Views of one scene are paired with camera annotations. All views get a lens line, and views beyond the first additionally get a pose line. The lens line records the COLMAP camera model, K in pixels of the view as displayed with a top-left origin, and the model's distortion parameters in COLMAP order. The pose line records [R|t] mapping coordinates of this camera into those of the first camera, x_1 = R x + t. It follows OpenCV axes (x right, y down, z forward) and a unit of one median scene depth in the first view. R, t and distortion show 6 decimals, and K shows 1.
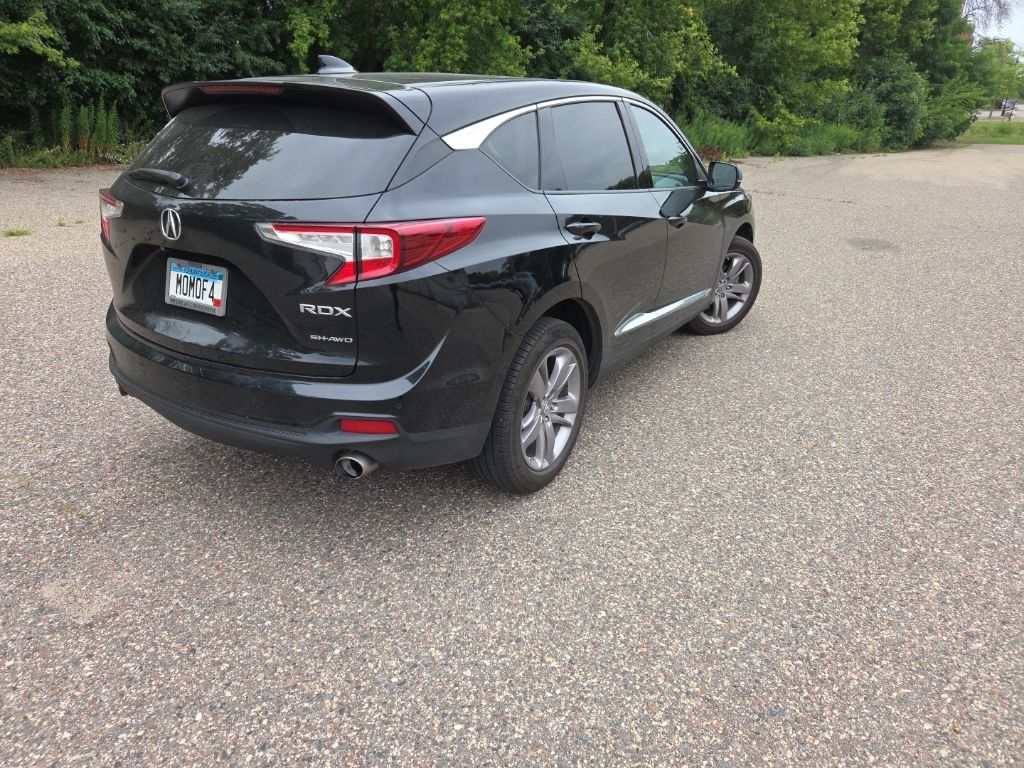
lens RADIAL K [[689.9, 0, 501.3], [0, 689.9, 381.4], [0, 0, 1]] dist [0.073007, -0.058361]
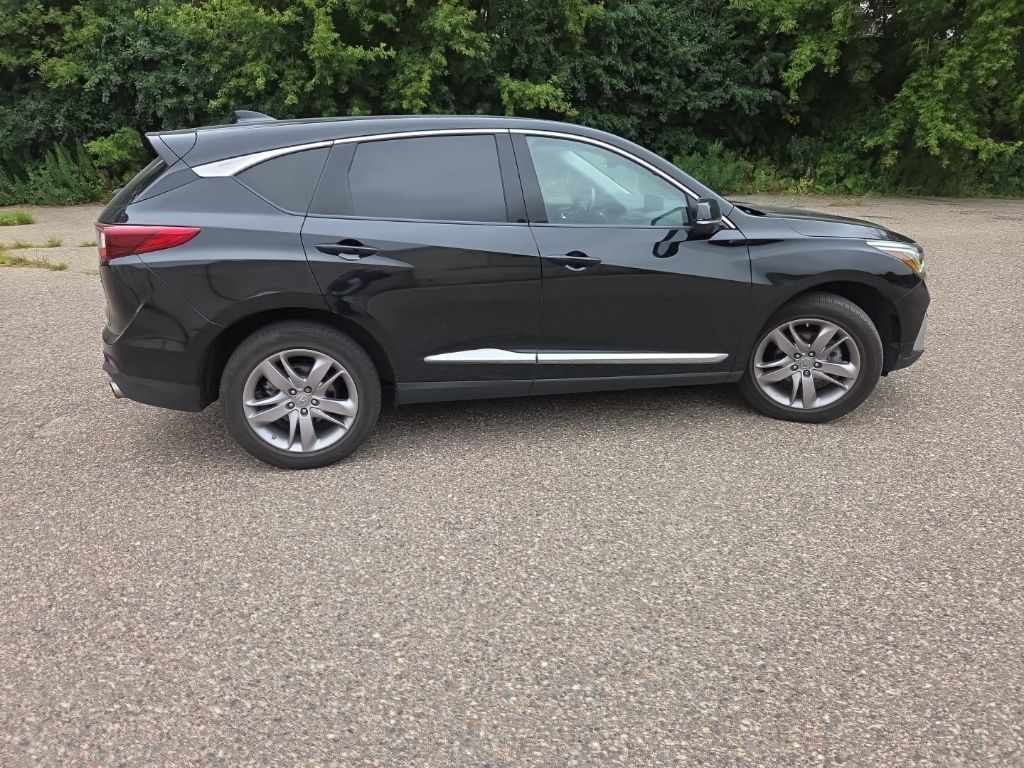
lens RADIAL K [[686.9, 0, 496.6], [0, 686.9, 383.7], [0, 0, 1]] dist [0.068489, -0.052406]
pose [[0.681412, 0.215418, -0.699480, 0.622157], [-0.239530, 0.968711, 0.064991, -0.080808], [0.691595, 0.123261, 0.711690, 0.229768]]
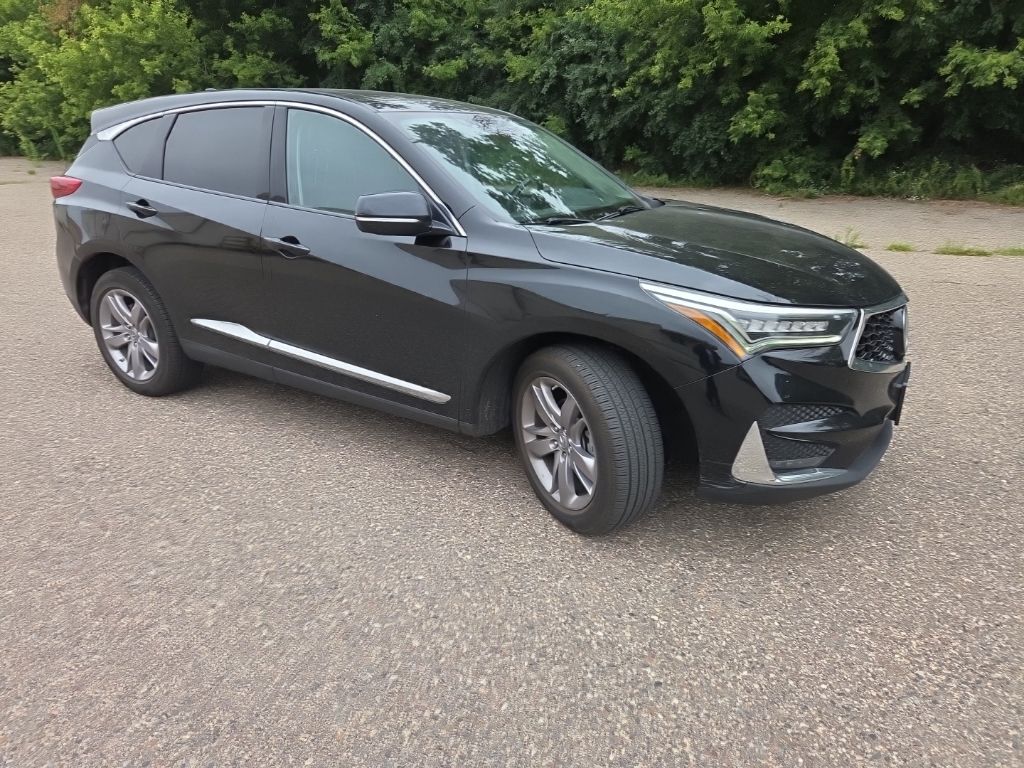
lens RADIAL K [[686.9, 0, 496.6], [0, 686.9, 383.7], [0, 0, 1]] dist [0.068489, -0.052406]
pose [[0.014816, 0.323076, -0.946257, 0.799602], [-0.368234, 0.881611, 0.295239, -0.309801], [0.929615, 0.344069, 0.132029, 0.866923]]
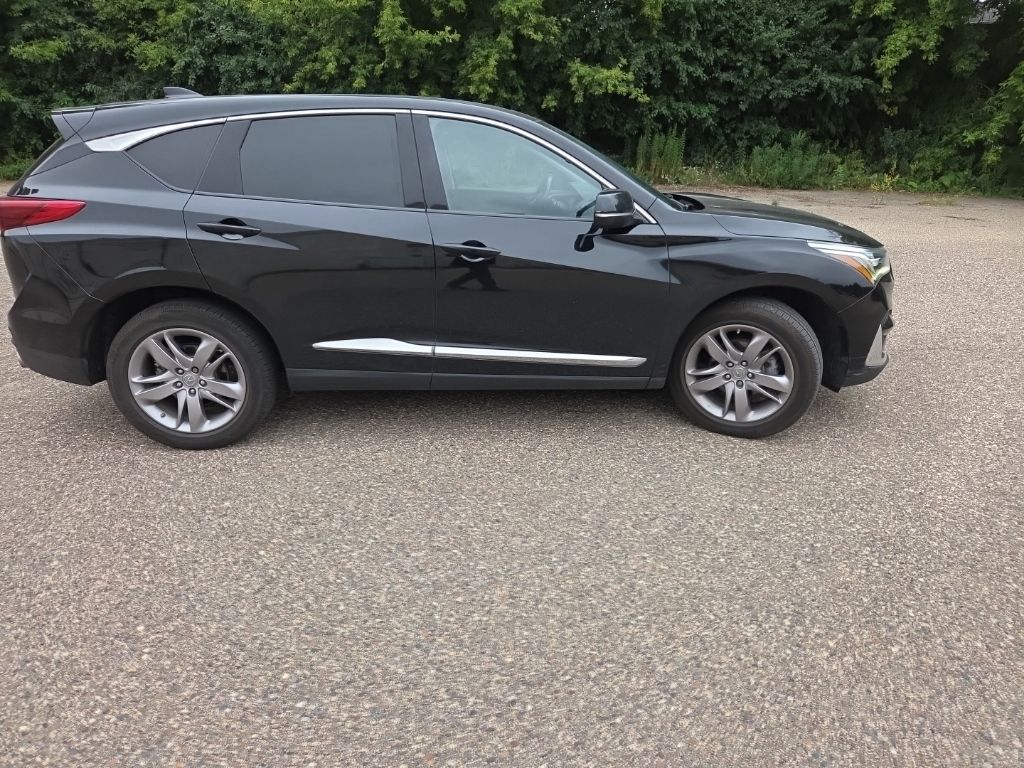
lens RADIAL K [[687.7, 0, 514.3], [0, 687.7, 378.2], [0, 0, 1]] dist [0.068066, -0.053167]
pose [[0.582899, 0.258989, -0.770164, 0.721996], [-0.287070, 0.952357, 0.102987, -0.135361], [0.760144, 0.161060, 0.629476, 0.391067]]
